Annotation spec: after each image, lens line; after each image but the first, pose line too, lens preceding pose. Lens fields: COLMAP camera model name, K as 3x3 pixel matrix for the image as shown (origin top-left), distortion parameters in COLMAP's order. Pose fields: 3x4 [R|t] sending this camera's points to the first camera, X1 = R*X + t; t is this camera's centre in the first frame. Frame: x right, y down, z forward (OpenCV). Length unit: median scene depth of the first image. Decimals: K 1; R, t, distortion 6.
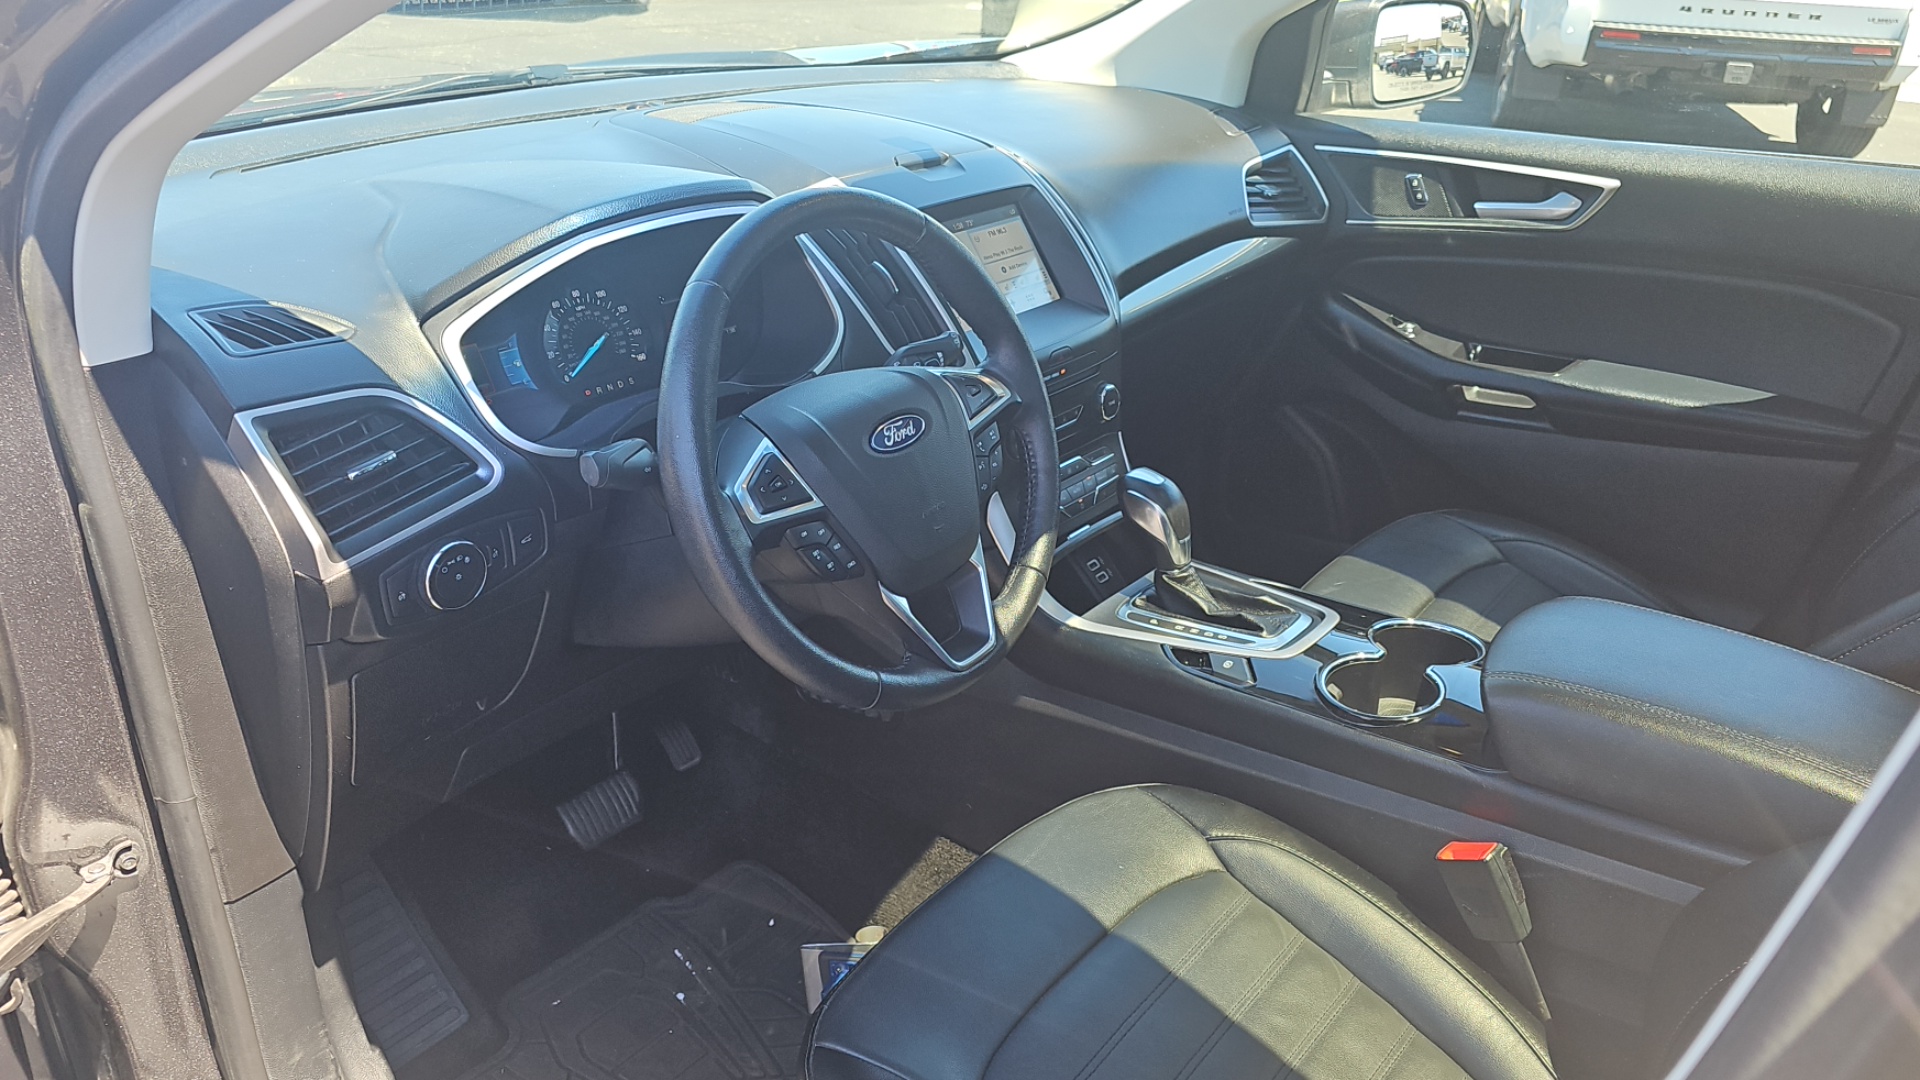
lens RADIAL K [[1395.3, 0, 968.8], [0, 1395.3, 527.4], [0, 0, 1]] dist [0.063761, -0.051706]
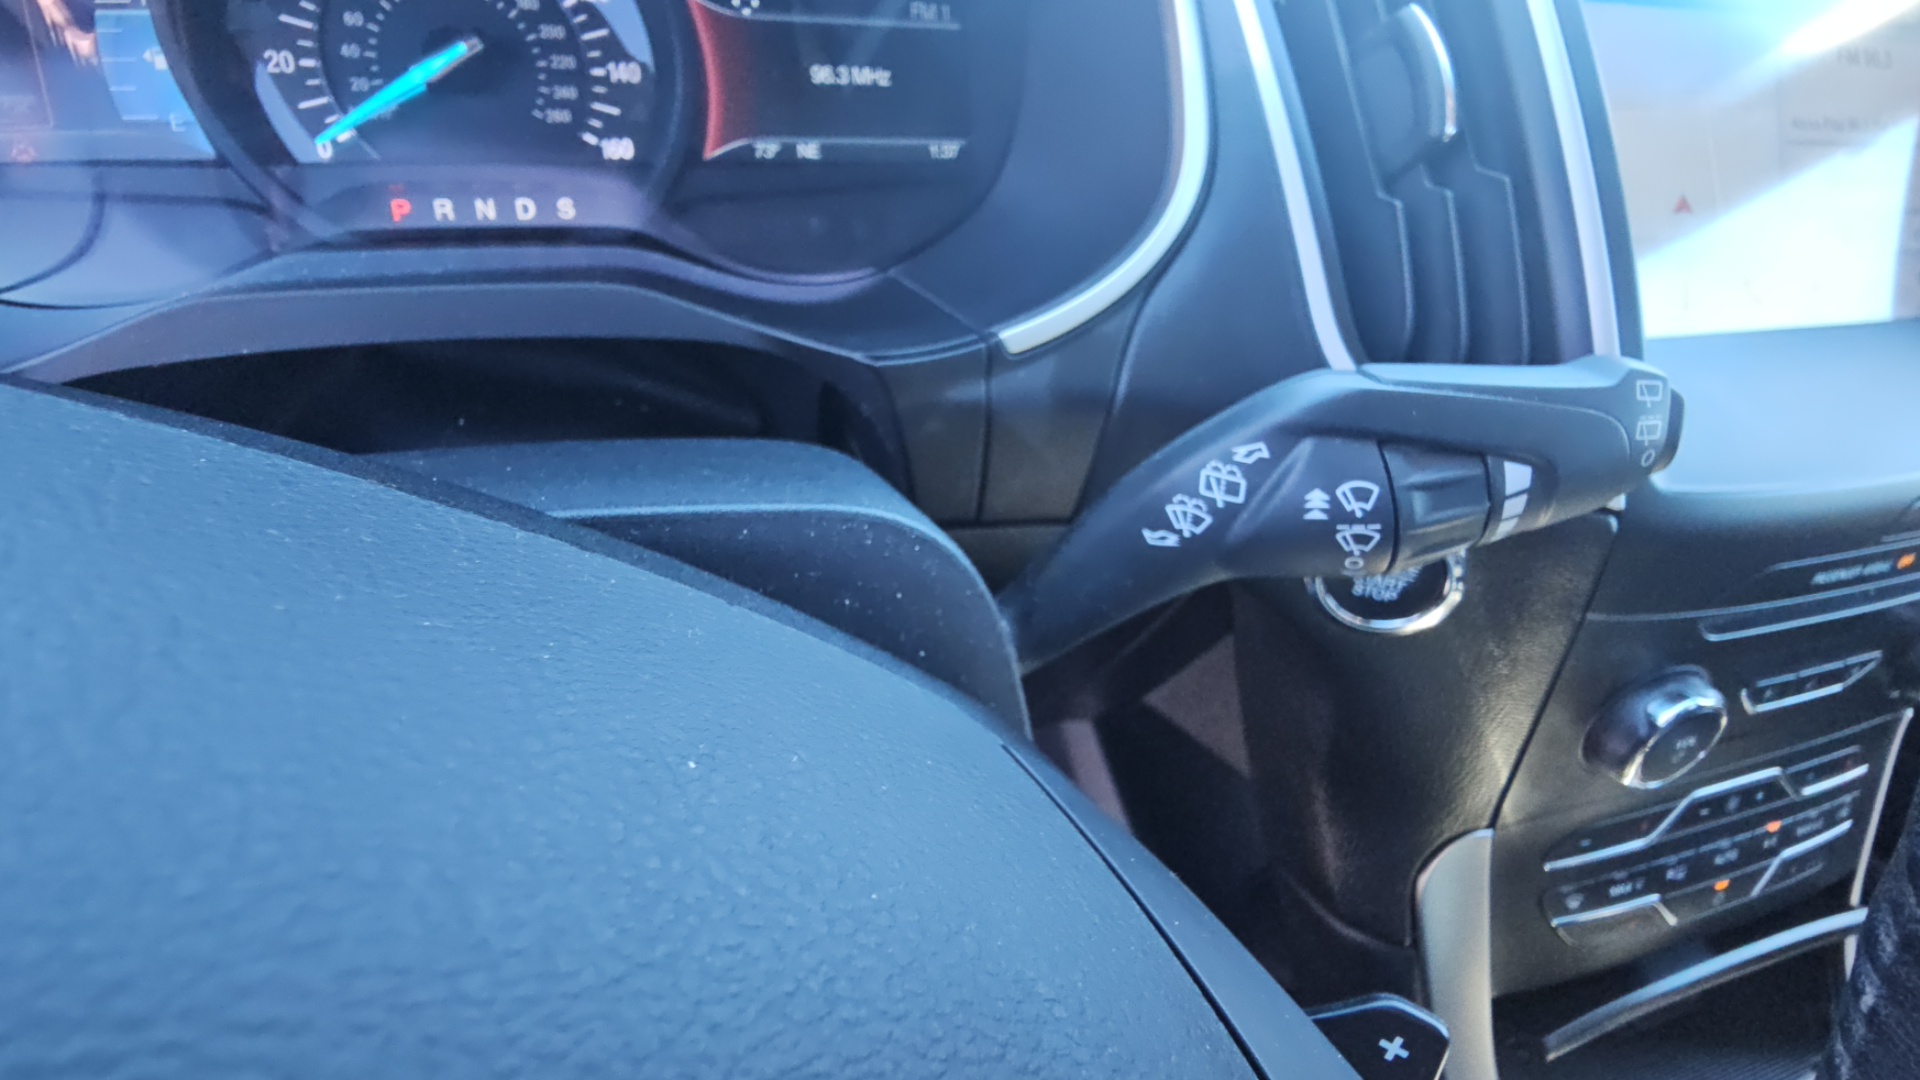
lens RADIAL K [[855.4, 0, 978.2], [0, 855.4, 551.9], [0, 0, 1]] dist [0.011178, -0.009713]
pose [[0.827398, 0.406443, -0.387579, -0.020351], [-0.302878, 0.904080, 0.301503, -0.083188], [0.472946, -0.132074, 0.871137, 0.568930]]
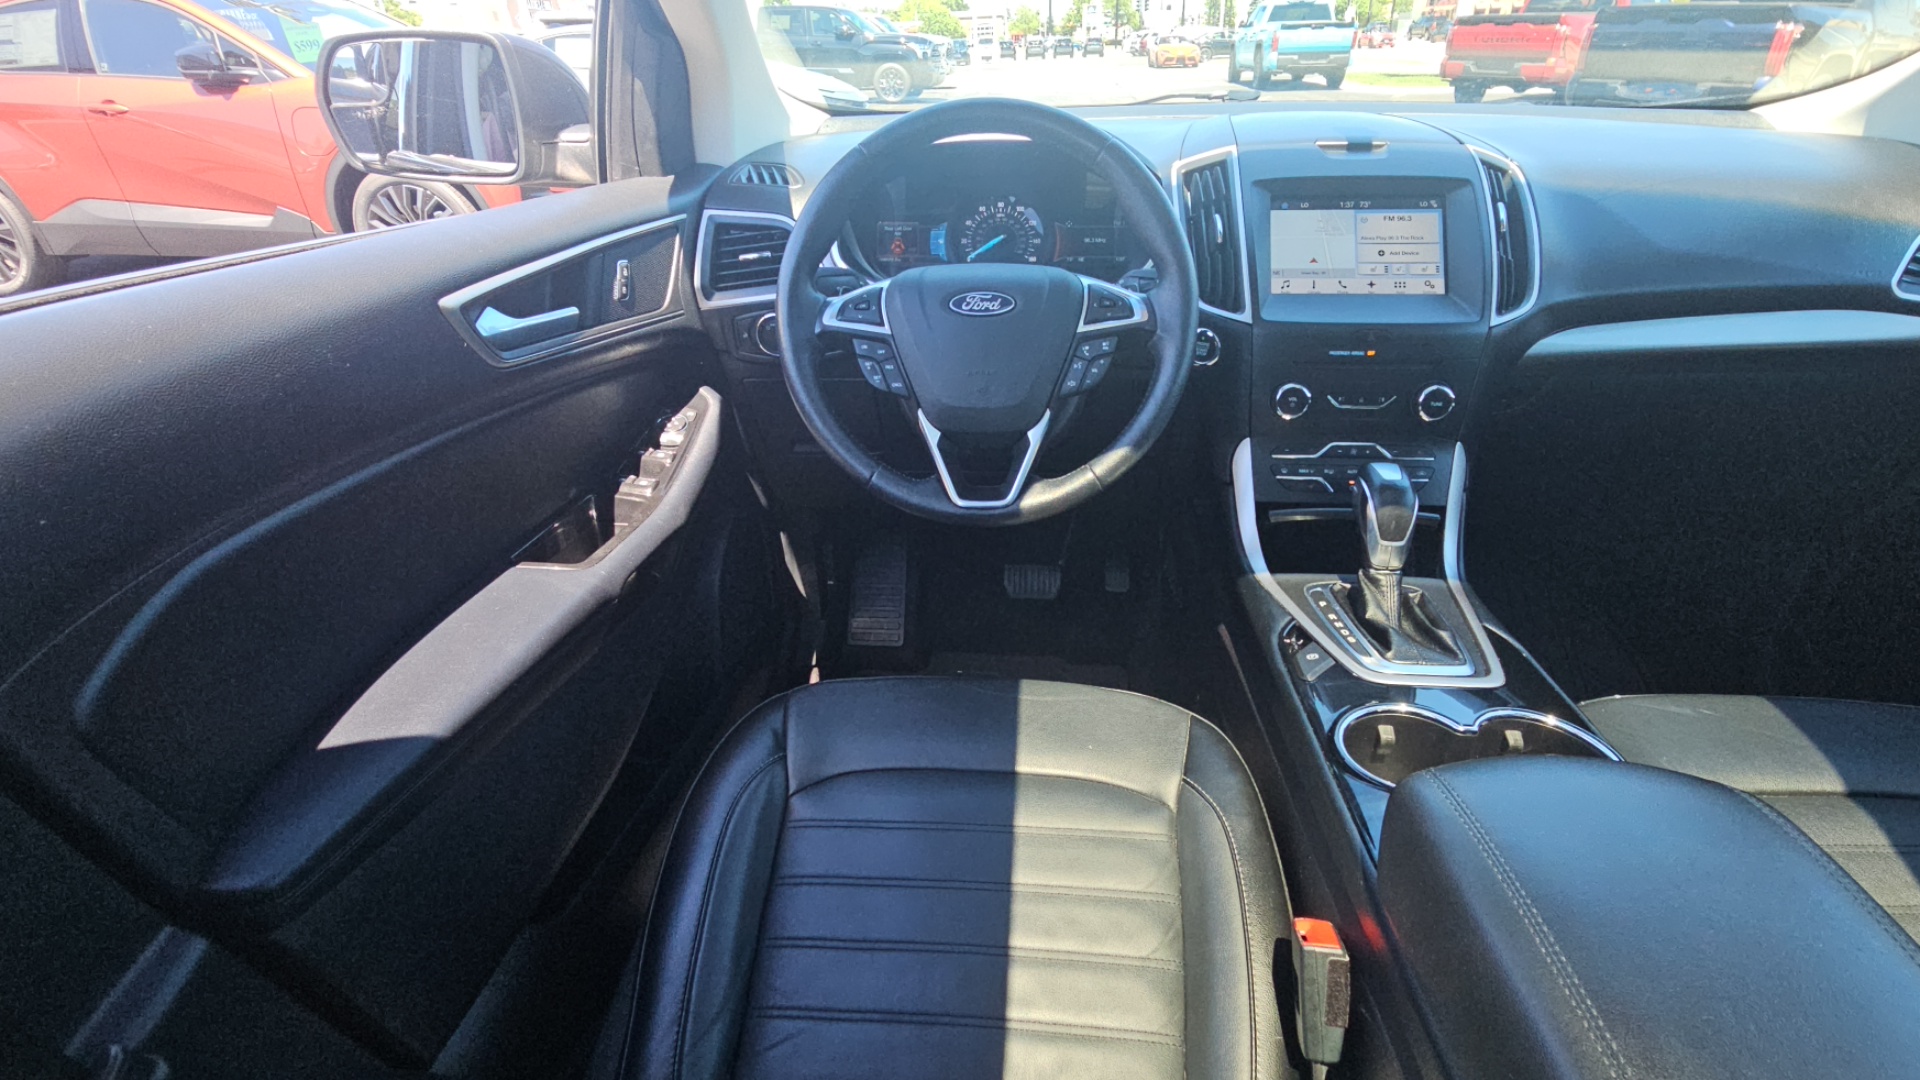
lens RADIAL K [[855.4, 0, 984.5], [0, 855.4, 541.2], [0, 0, 1]] dist [0.011178, -0.009713]
pose [[0.556692, 0.374490, -0.741520, 0.329282], [-0.325545, 0.919574, 0.220011, -0.023613], [0.764274, 0.118919, 0.633832, 0.305774]]
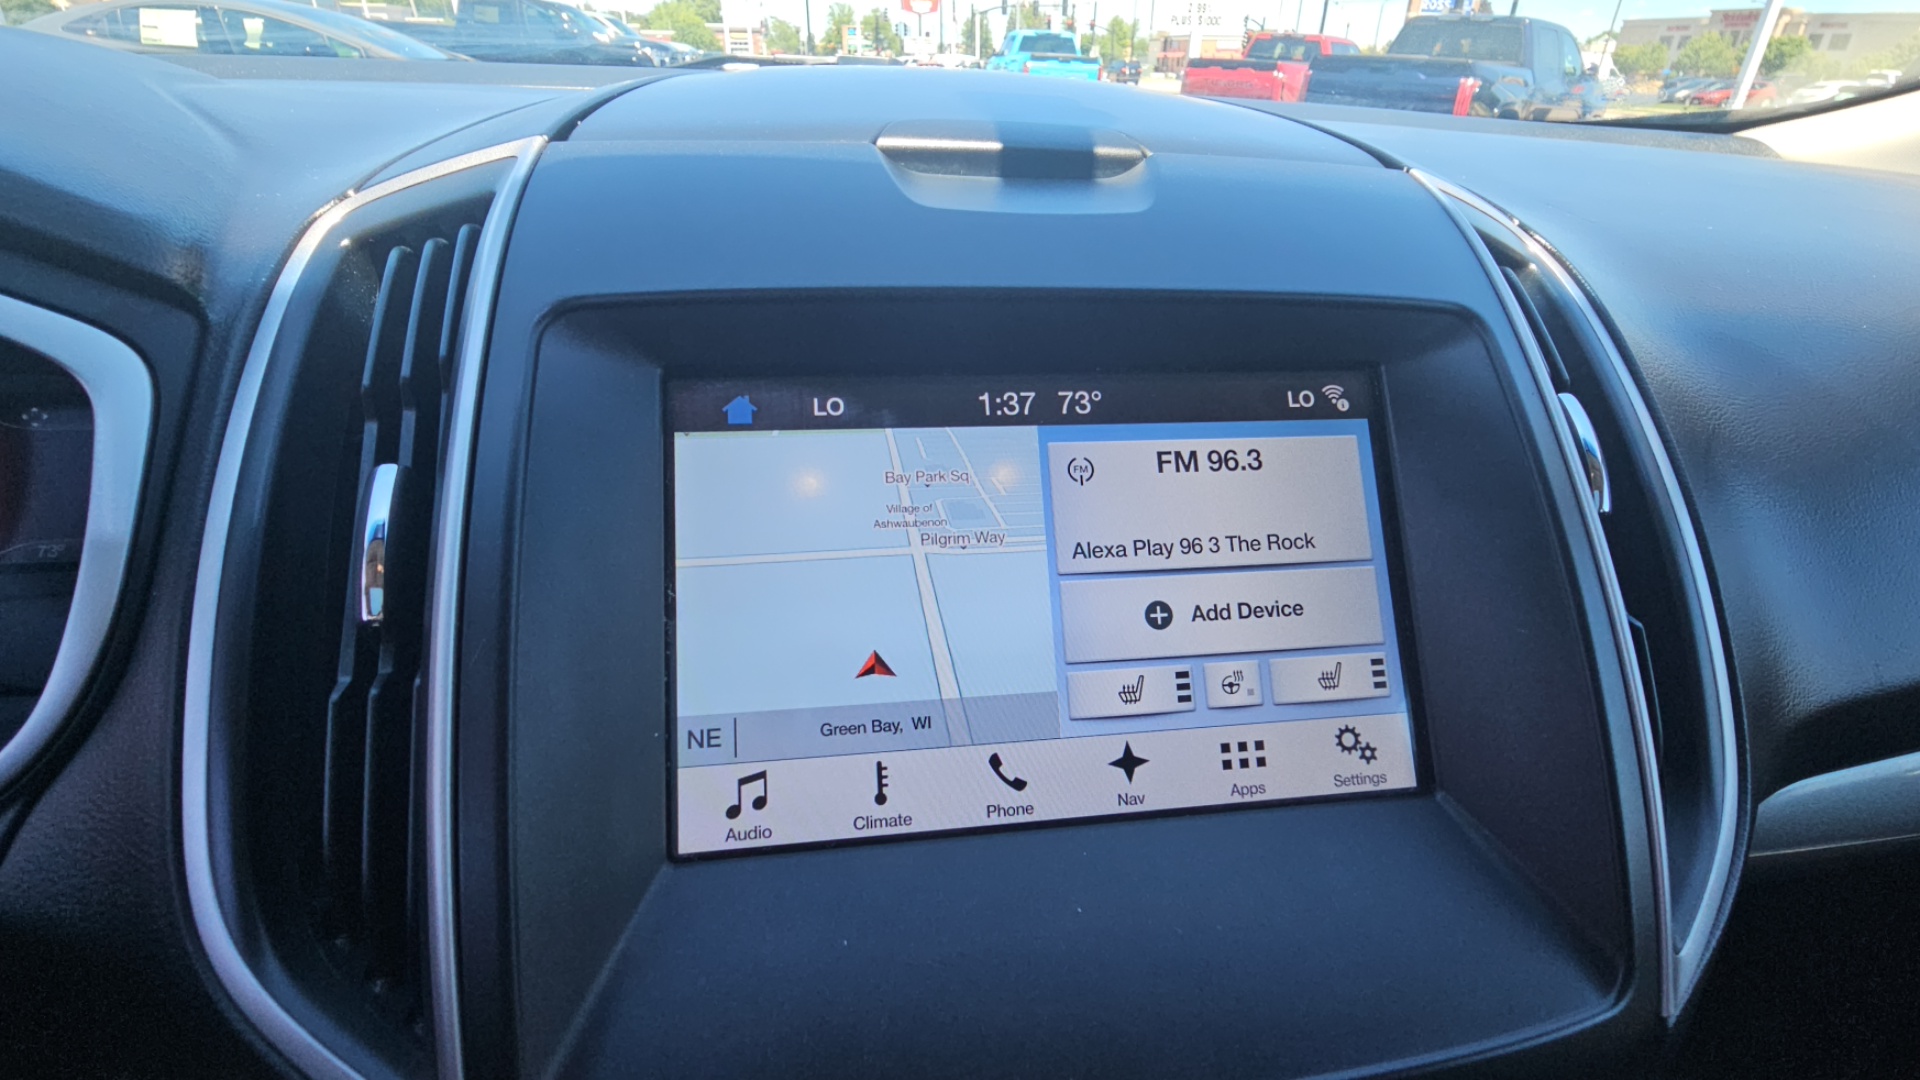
lens RADIAL K [[855.4, 0, 979.4], [0, 855.4, 537.7], [0, 0, 1]] dist [0.011178, -0.009713]
pose [[0.734153, 0.317062, -0.600409, 0.069289], [-0.305773, 0.943919, 0.124577, -0.162622], [0.606236, 0.092130, 0.789930, 0.677253]]
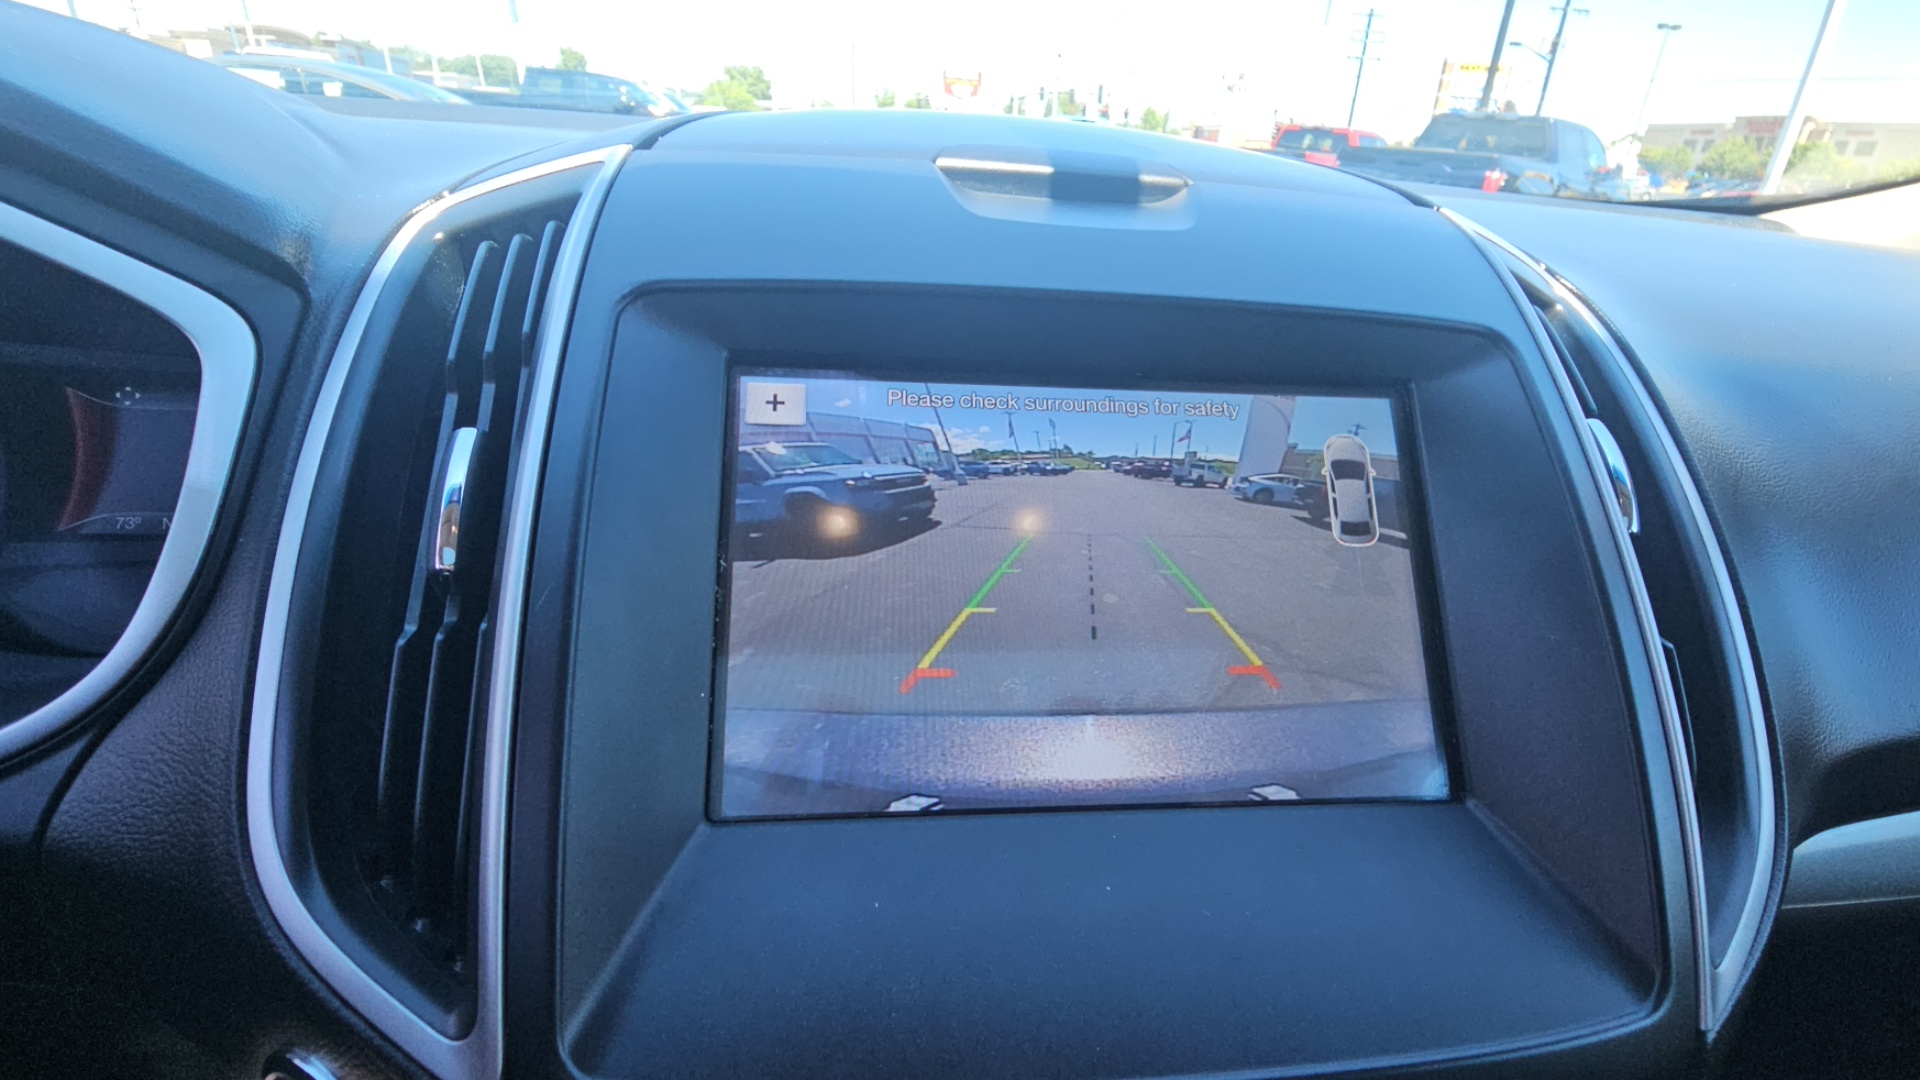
lens RADIAL K [[855.4, 0, 978.6], [0, 855.4, 542.1], [0, 0, 1]] dist [0.011178, -0.009713]
pose [[0.707232, 0.302568, -0.638964, 0.072803], [-0.342659, 0.937240, 0.064541, -0.152052], [0.618391, 0.173301, 0.766524, 0.673635]]
